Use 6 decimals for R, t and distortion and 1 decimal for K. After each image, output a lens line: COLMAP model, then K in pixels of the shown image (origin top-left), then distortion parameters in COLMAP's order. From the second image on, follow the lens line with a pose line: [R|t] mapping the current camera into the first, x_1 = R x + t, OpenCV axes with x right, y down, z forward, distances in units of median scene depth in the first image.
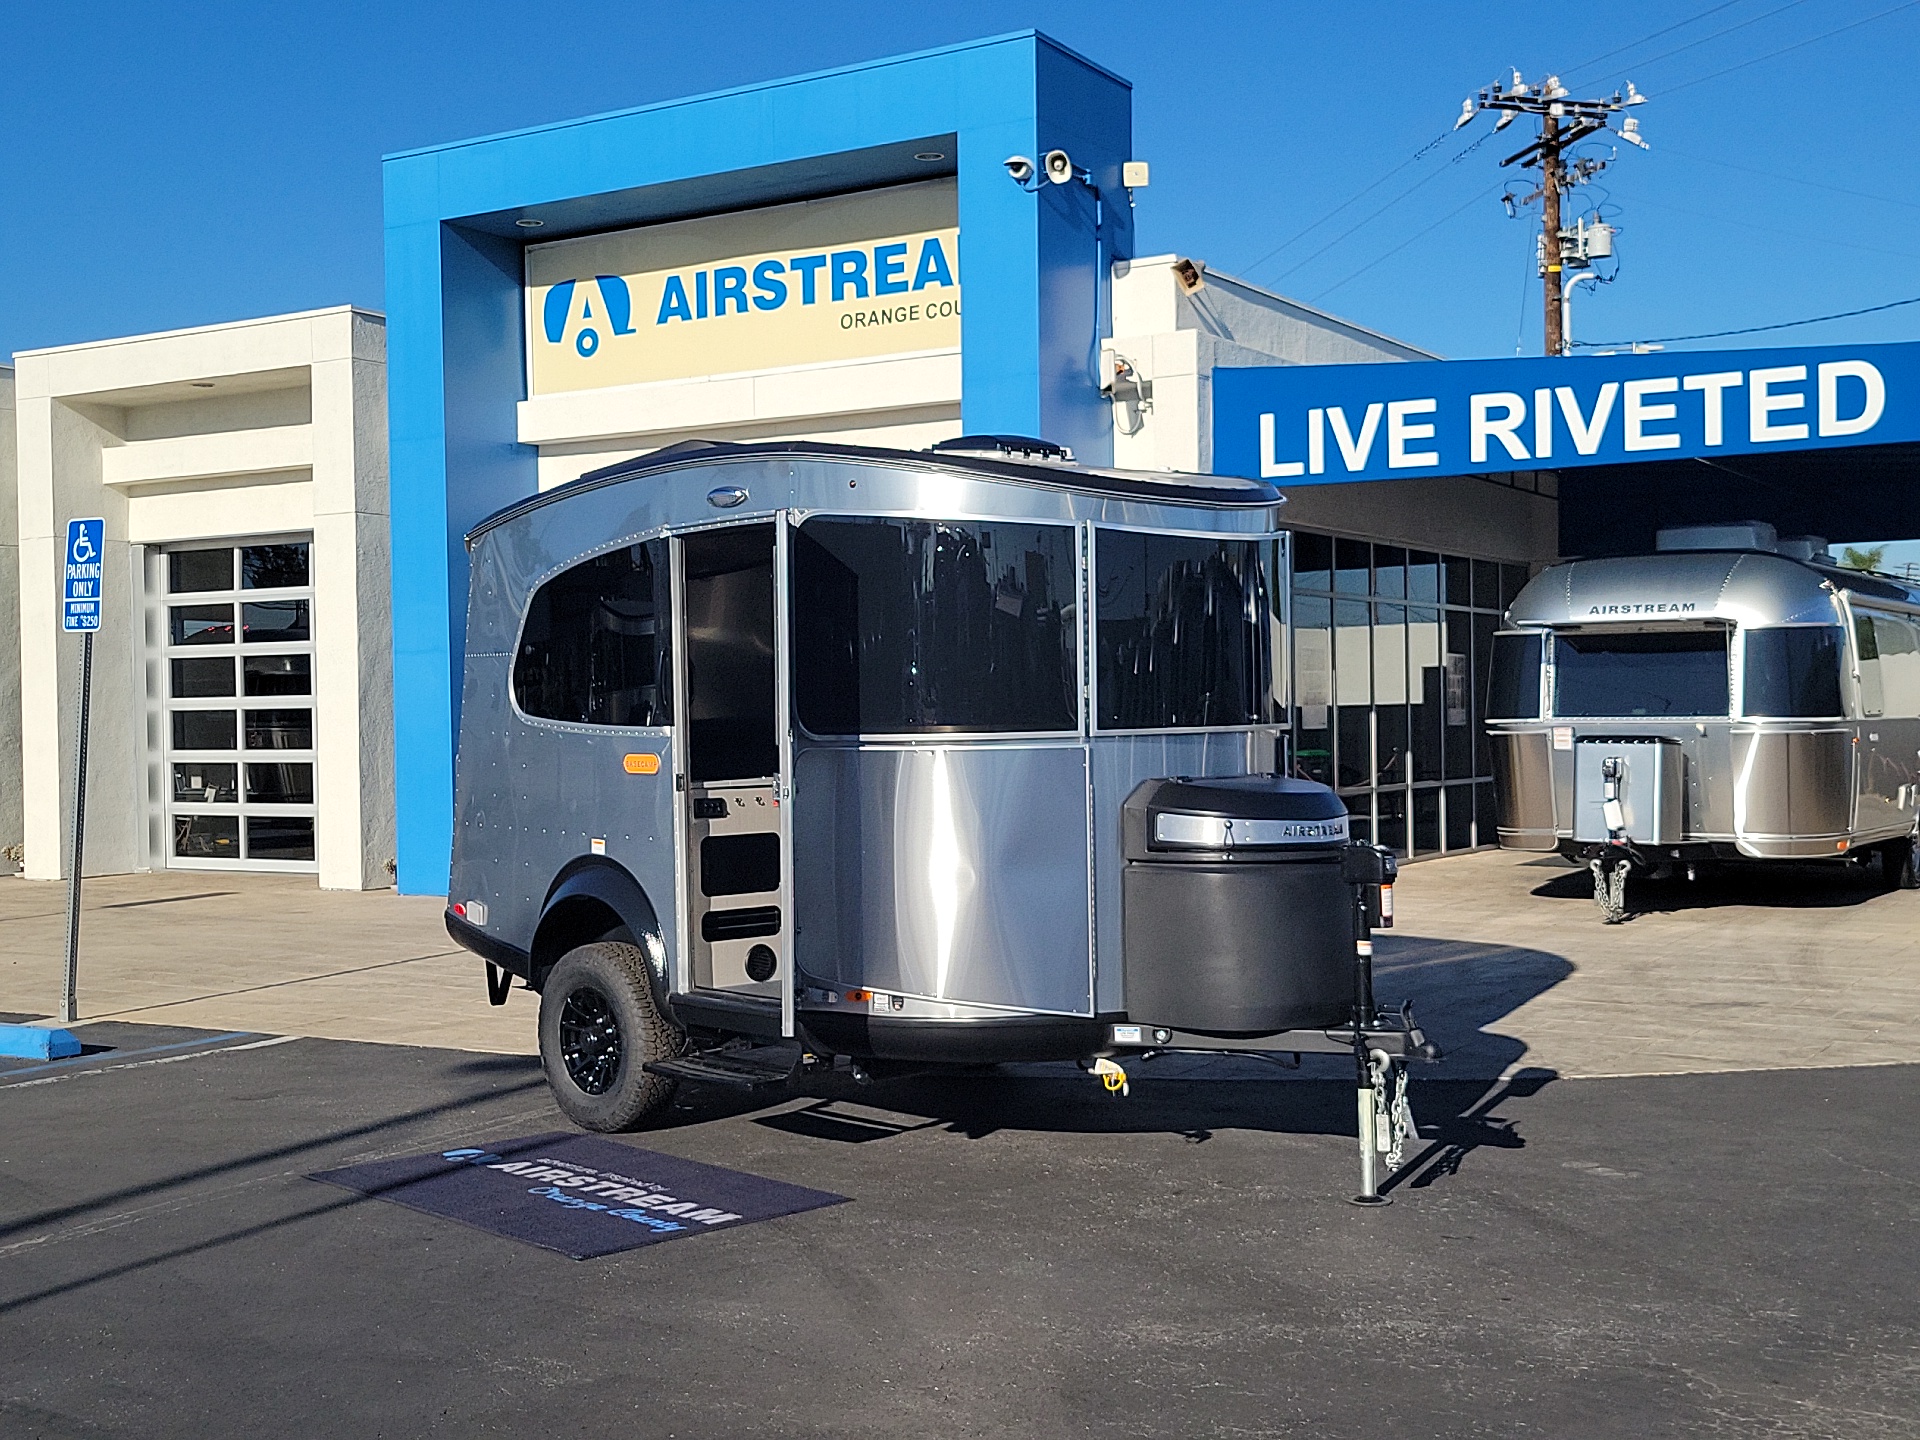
lens RADIAL K [[2309.1, 0, 924.1], [0, 2309.1, 767.4], [0, 0, 1]] dist [-0.009533, 0.308358]
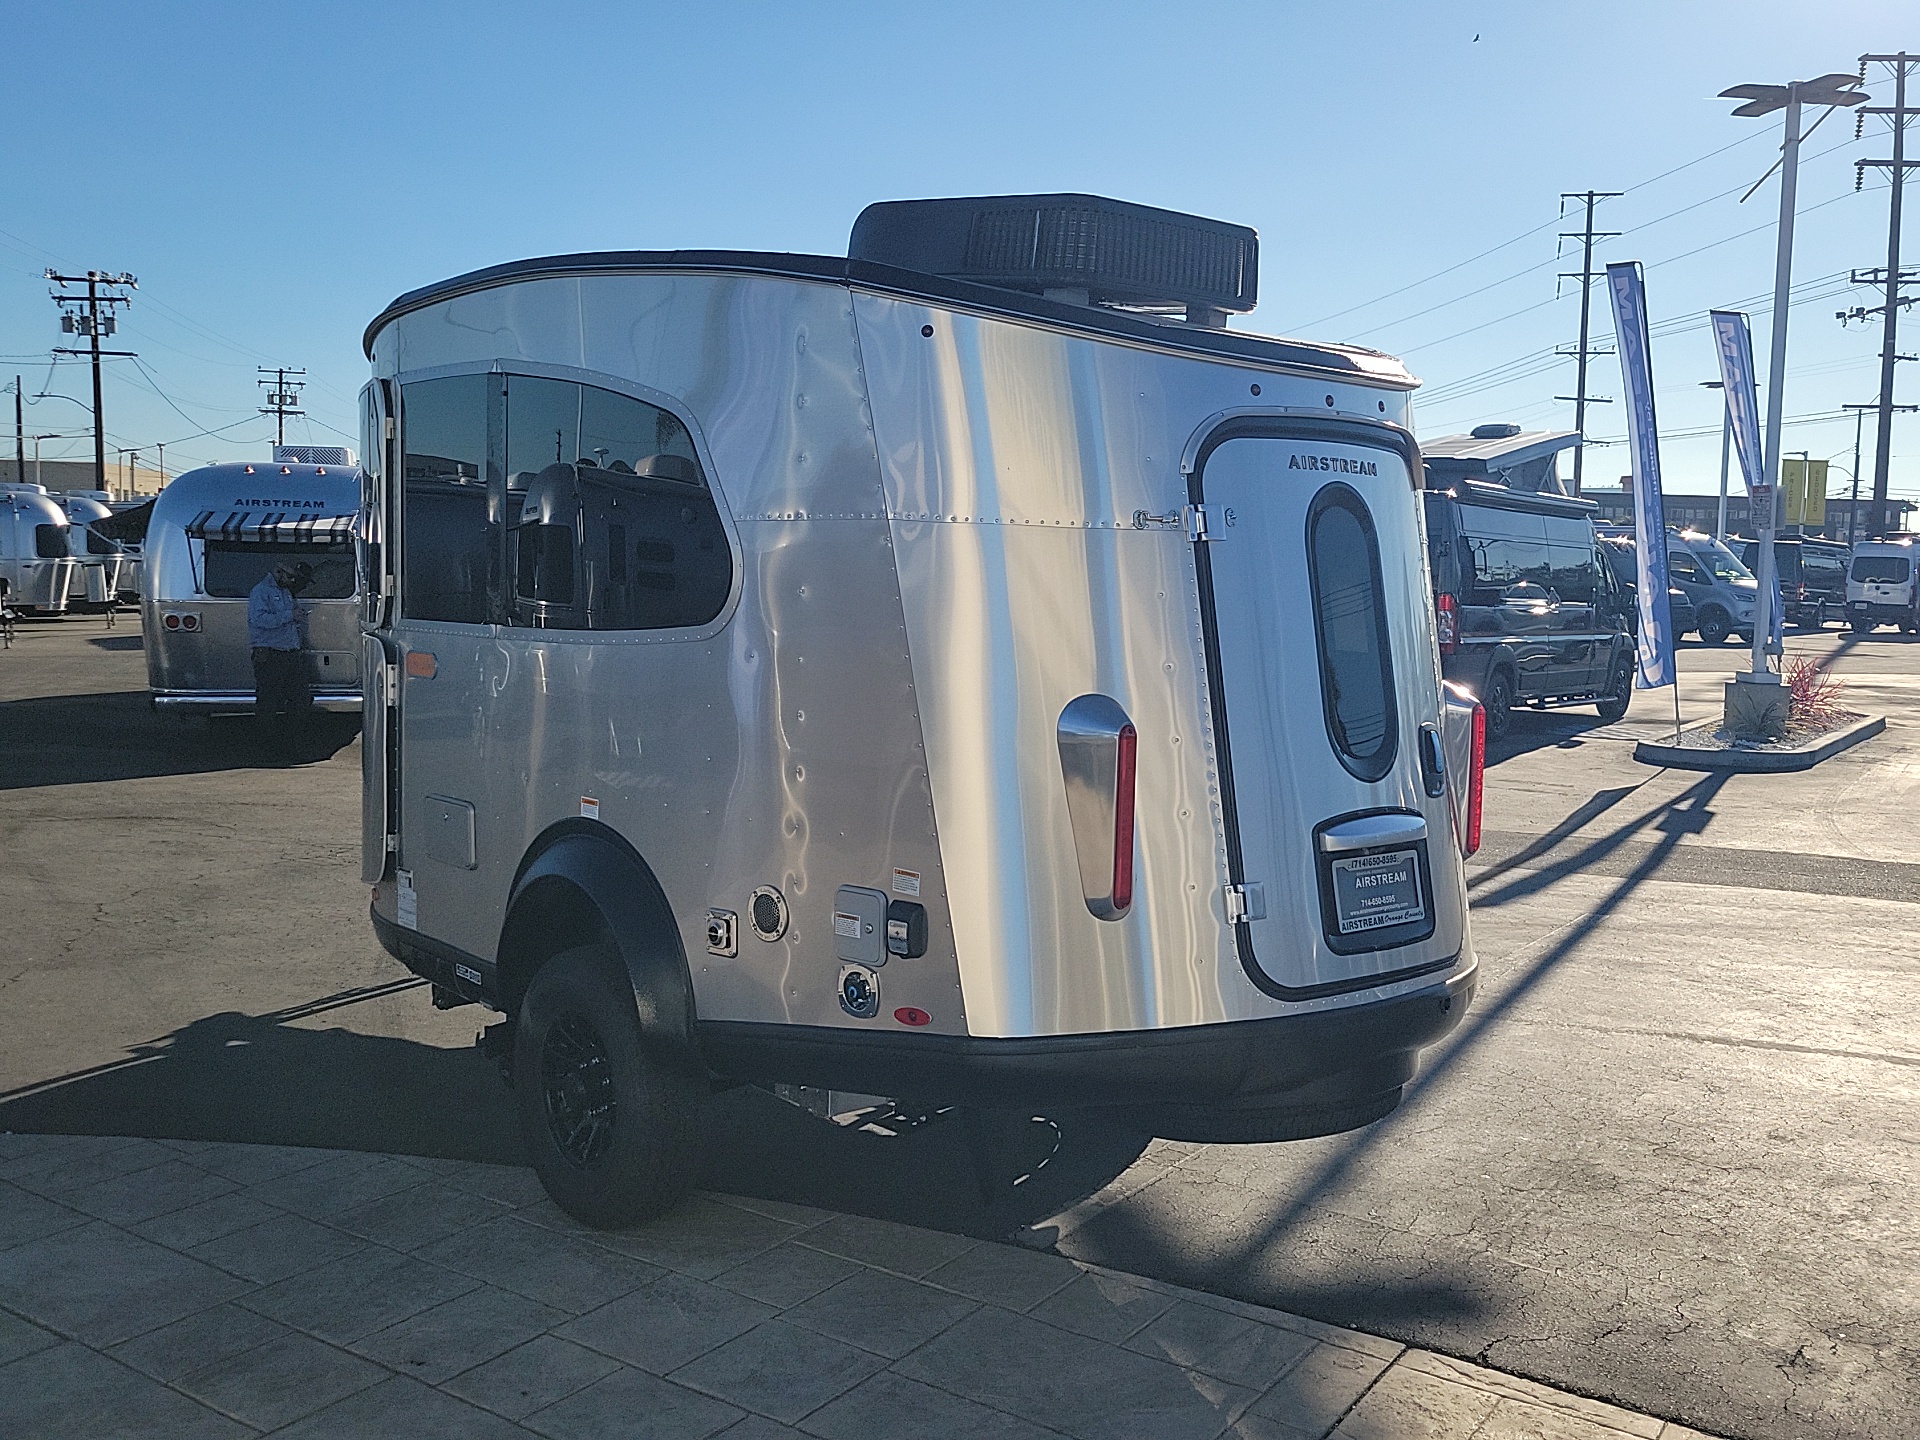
lens RADIAL K [[1689.2, 0, 960.0], [0, 1689.2, 720.0], [0, 0, 1]] dist [0.040236, -0.005713]
pose [[-0.998943, -0.007170, 0.045411, -0.054706], [-0.001918, 0.993402, 0.114672, -0.028684], [-0.045933, 0.114464, -0.992365, 0.829902]]
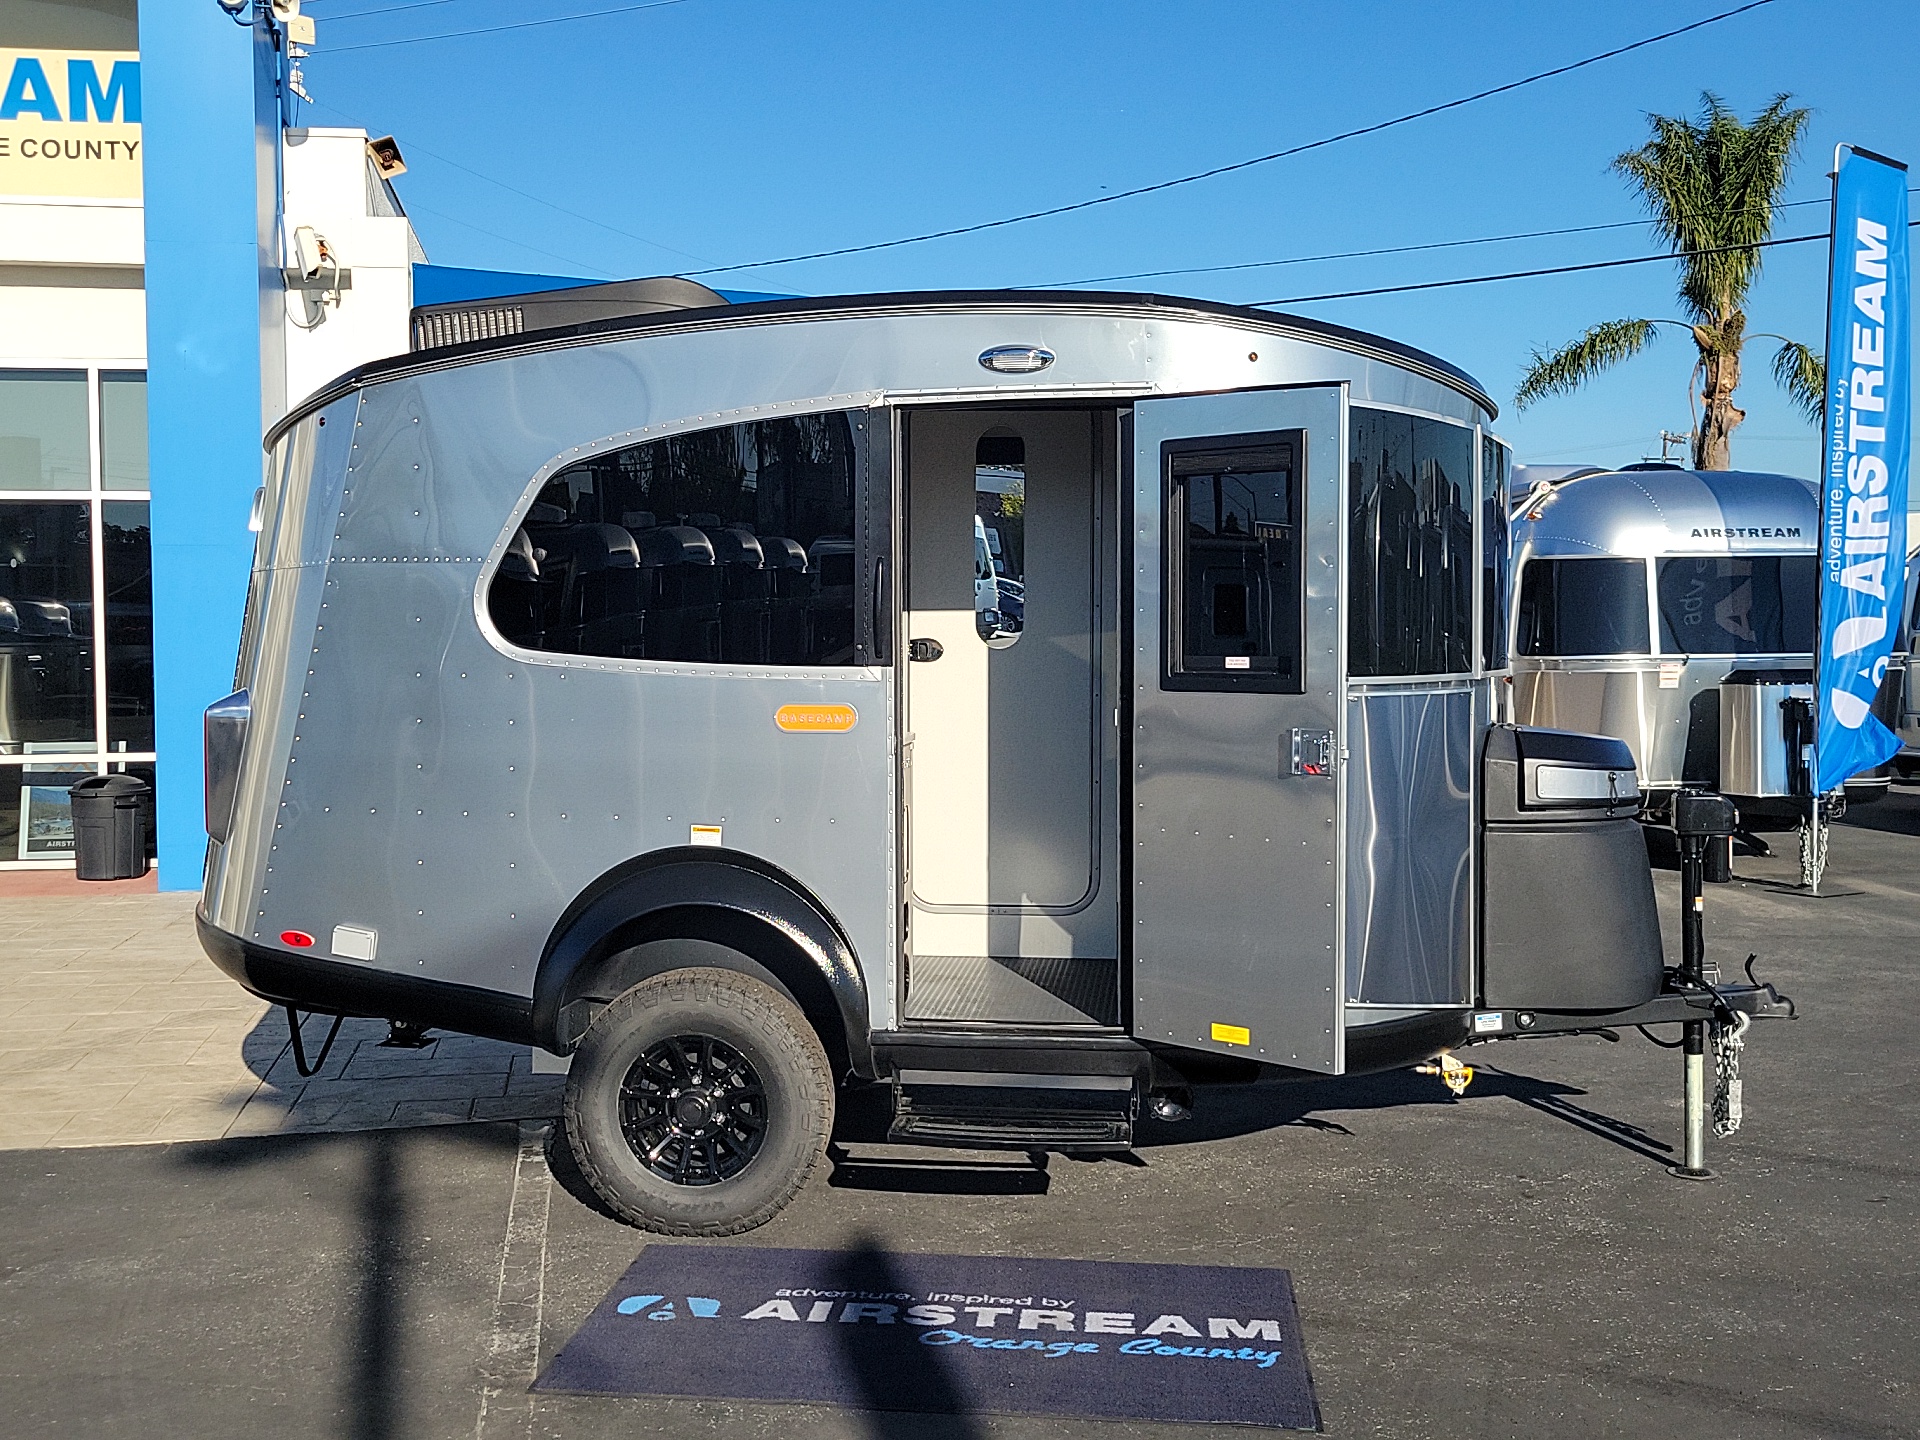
lens RADIAL K [[2129.7, 0, 914.4], [0, 2129.7, 726.6], [0, 0, 1]] dist [0.059223, -0.001200]
pose [[0.767712, -0.019719, 0.640492, -0.258076], [0.011271, 0.999787, 0.017271, -0.004981], [-0.640696, -0.006040, 0.767771, 0.229469]]
